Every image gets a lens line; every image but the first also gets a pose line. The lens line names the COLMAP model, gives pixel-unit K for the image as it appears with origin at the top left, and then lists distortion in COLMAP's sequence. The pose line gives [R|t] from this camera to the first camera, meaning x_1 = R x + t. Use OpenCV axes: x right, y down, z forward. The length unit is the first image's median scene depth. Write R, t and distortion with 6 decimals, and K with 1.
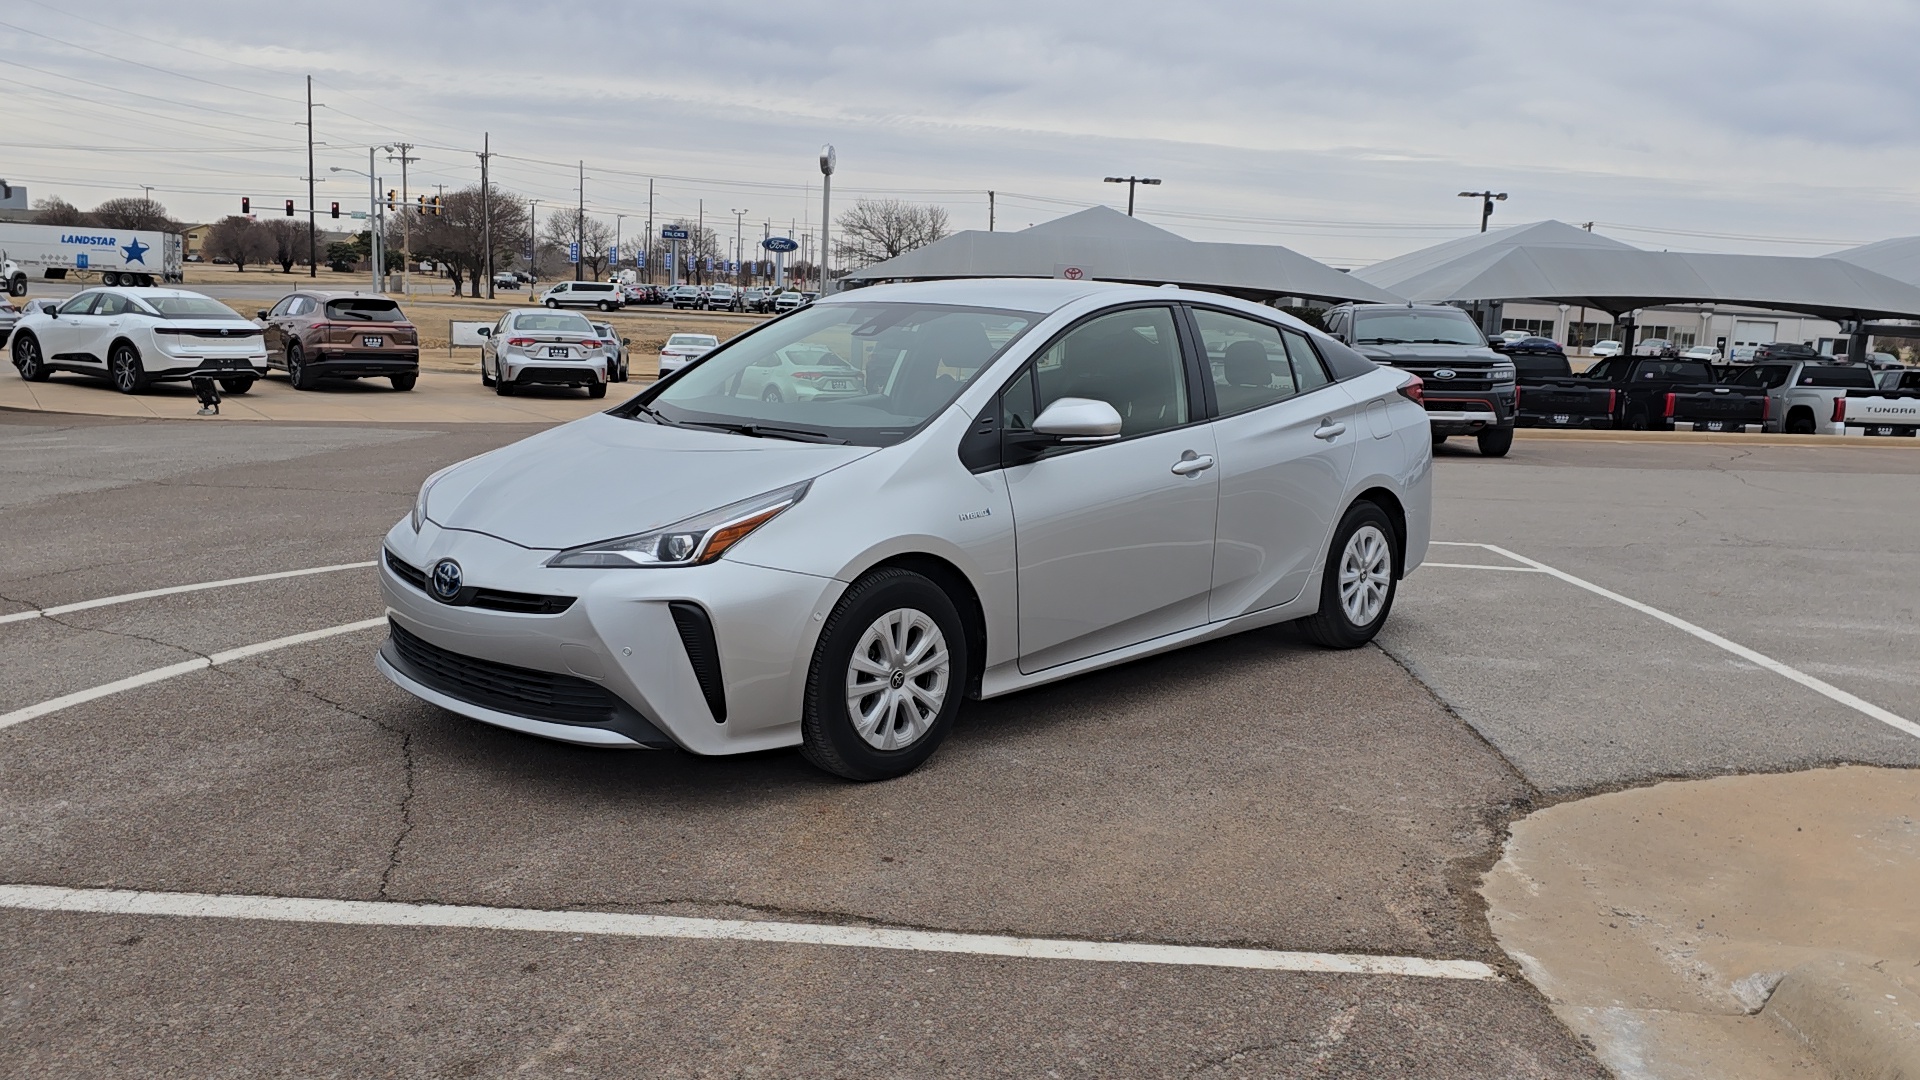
lens RADIAL K [[1593.4, 0, 961.0], [0, 1593.4, 540.5], [0, 0, 1]] dist [0.003178, -0.010065]
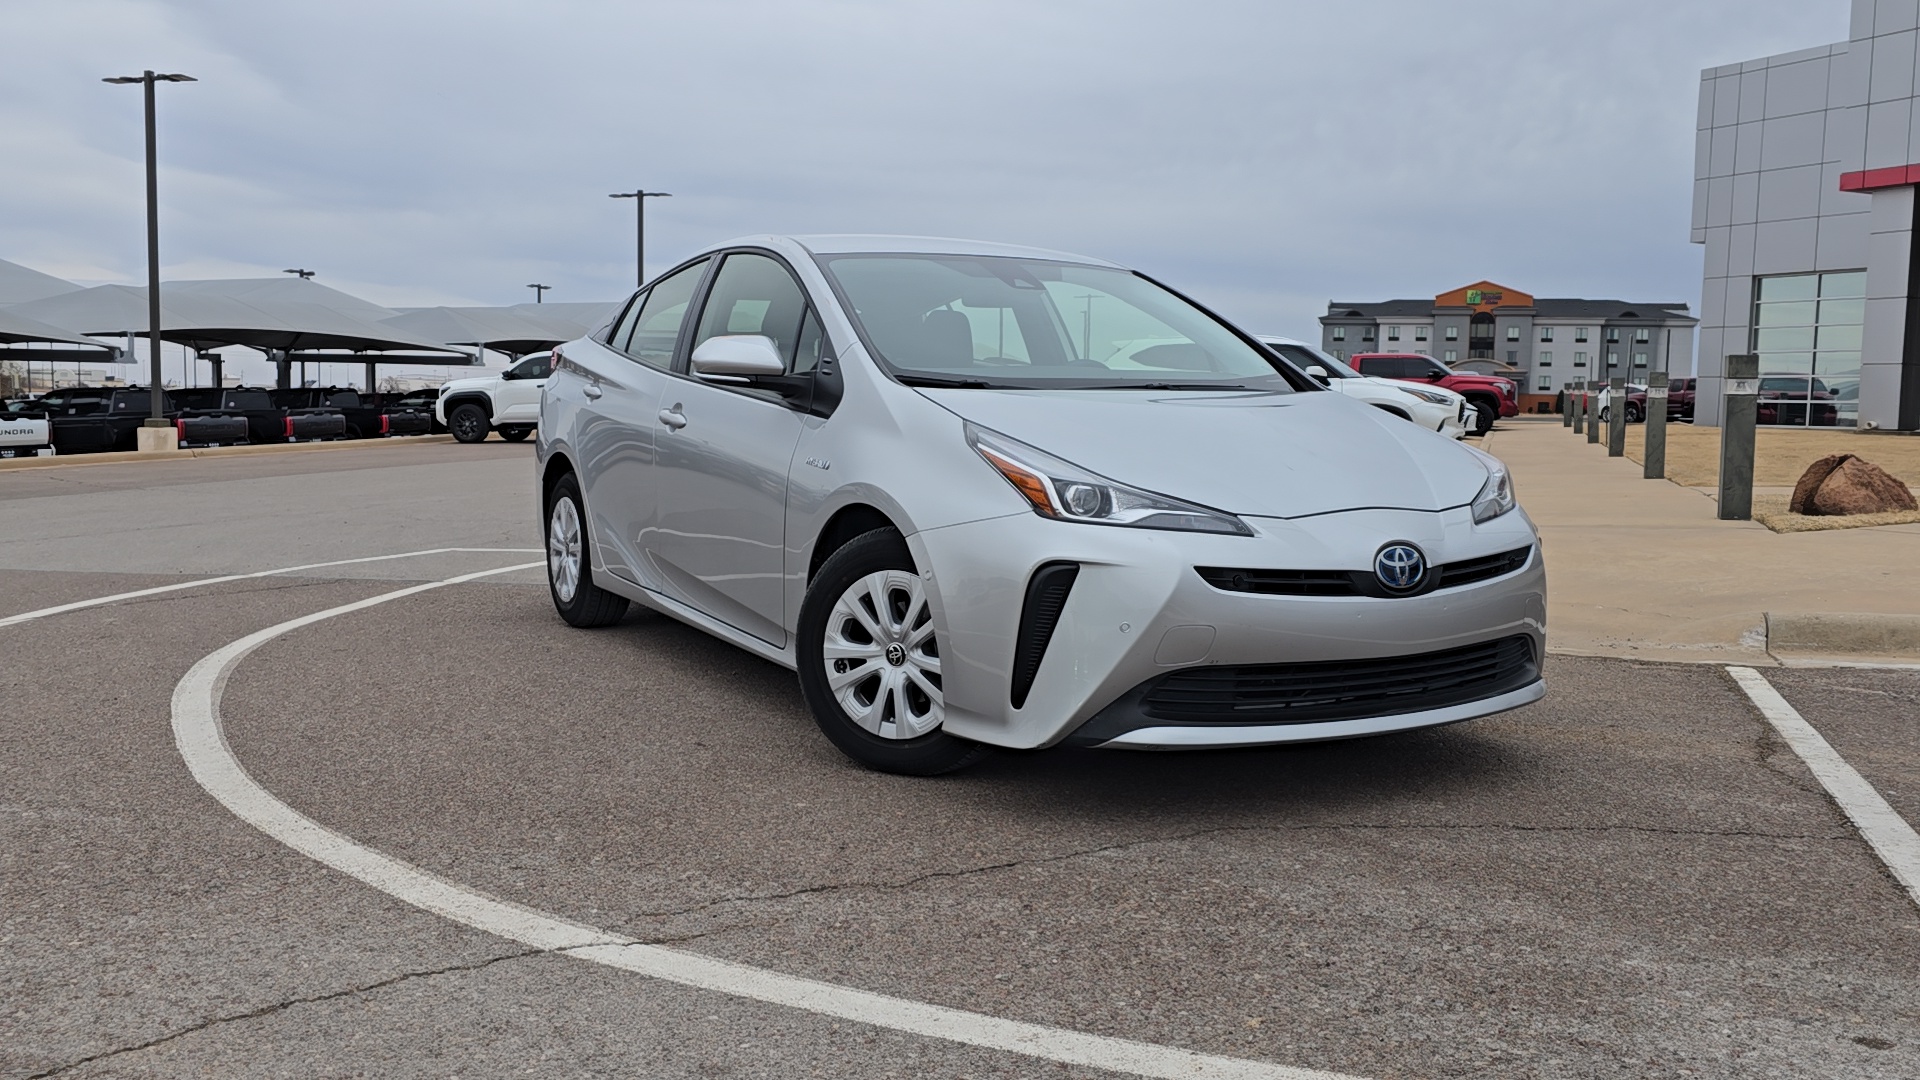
lens RADIAL K [[1593.4, 0, 970.6], [0, 1593.4, 534.8], [0, 0, 1]] dist [0.003178, -0.010065]
pose [[0.292359, -0.118614, 0.948924, -0.266676], [0.142710, 0.986578, 0.079352, -0.019981], [-0.945600, 0.112222, 0.305363, 0.225940]]
